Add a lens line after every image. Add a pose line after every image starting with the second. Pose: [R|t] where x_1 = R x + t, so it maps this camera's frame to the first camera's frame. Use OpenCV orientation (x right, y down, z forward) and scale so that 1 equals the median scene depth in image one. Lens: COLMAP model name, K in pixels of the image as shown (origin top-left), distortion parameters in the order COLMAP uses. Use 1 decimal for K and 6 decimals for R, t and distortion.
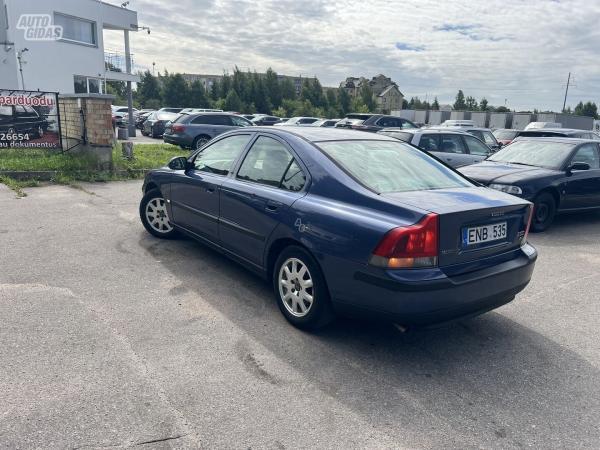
lens RADIAL K [[454.5, 0, 302.8], [0, 454.5, 224.2], [0, 0, 1]] dist [0.022845, -0.027368]
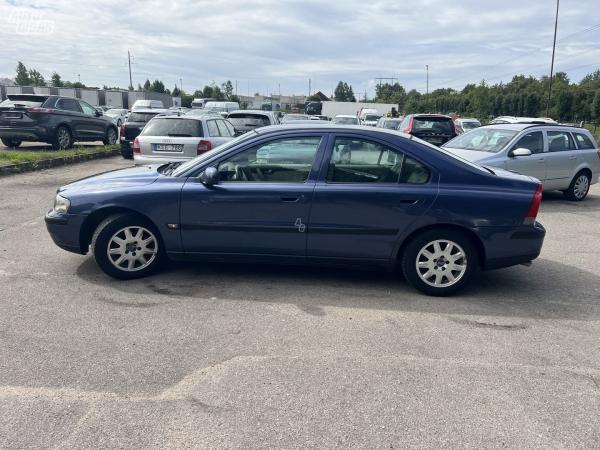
lens RADIAL K [[454.5, 0, 303.5], [0, 454.5, 227.7], [0, 0, 1]] dist [0.022845, -0.027368]
pose [[0.643408, -0.211276, 0.735791, -0.685436], [0.168961, 0.976650, 0.132689, -0.106928], [-0.746645, 0.038947, 0.664082, 0.295250]]
